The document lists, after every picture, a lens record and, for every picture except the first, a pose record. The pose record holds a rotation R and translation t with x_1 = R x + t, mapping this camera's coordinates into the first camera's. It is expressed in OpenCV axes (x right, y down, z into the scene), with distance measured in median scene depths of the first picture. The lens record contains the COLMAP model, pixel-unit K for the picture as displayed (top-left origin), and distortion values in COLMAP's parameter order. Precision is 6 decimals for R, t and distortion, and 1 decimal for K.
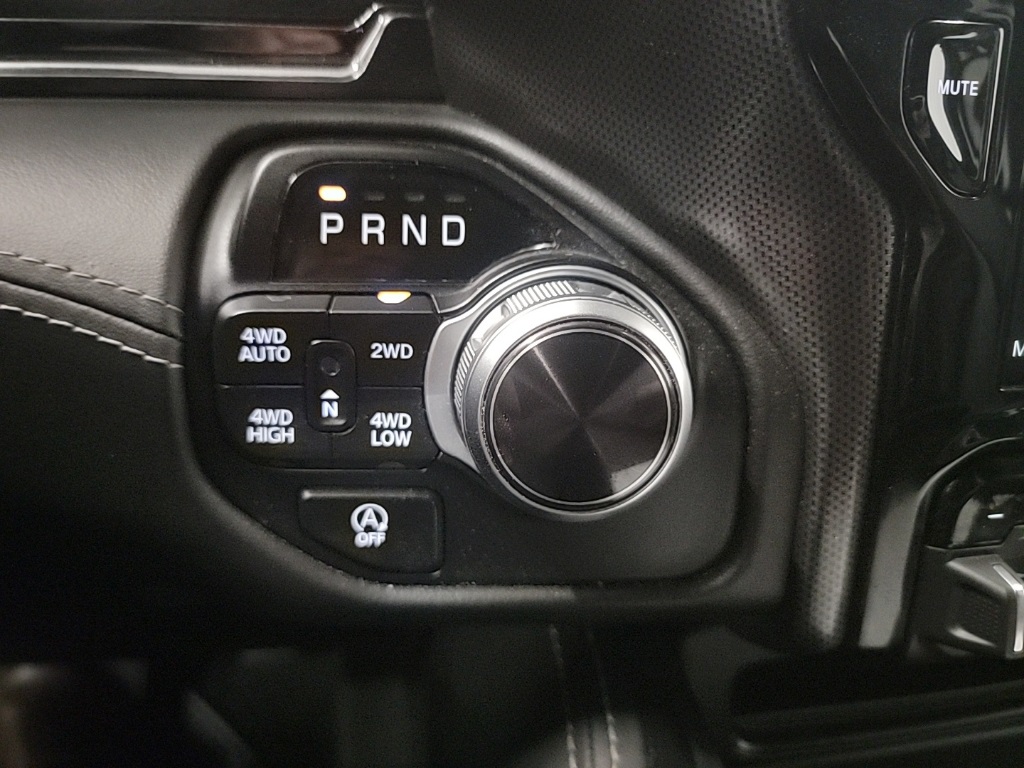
lens RADIAL K [[715.2, 0, 514.2], [0, 715.2, 377.2], [0, 0, 1]] dist [0.041892, -0.023501]
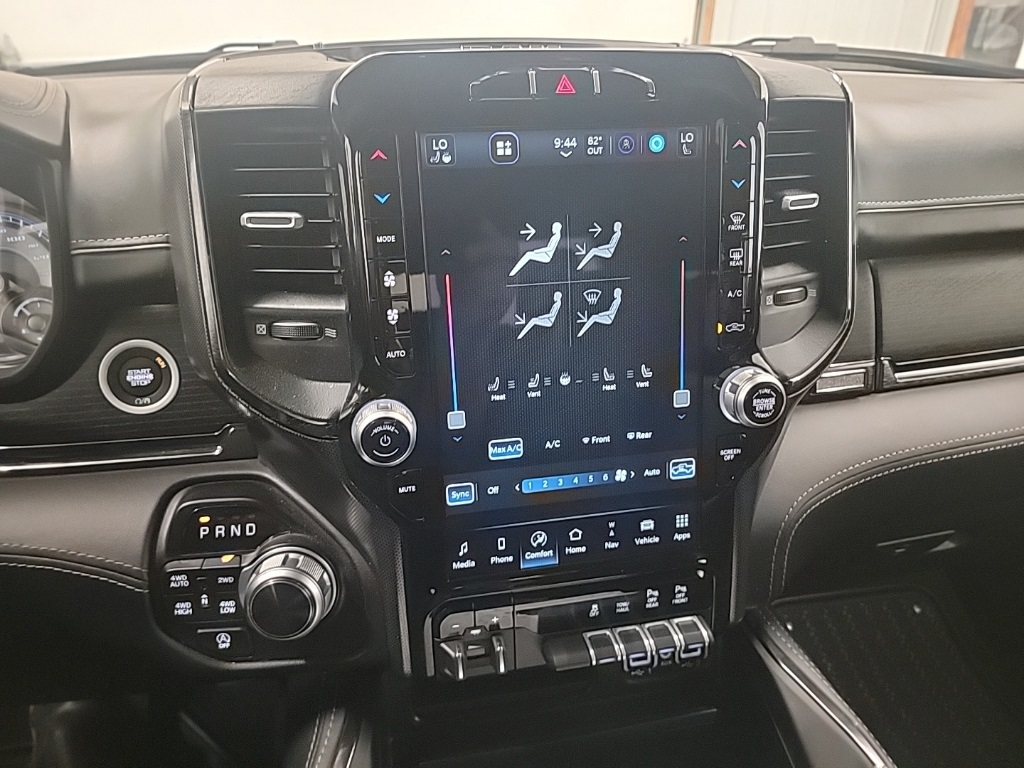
lens RADIAL K [[715.2, 0, 507.7], [0, 715.2, 391.2], [0, 0, 1]] dist [0.041892, -0.023501]
pose [[0.999101, -0.041522, -0.008557, 0.936676], [0.041494, 0.999133, -0.003431, -0.683234], [0.008692, 0.003073, 0.999957, -1.717796]]
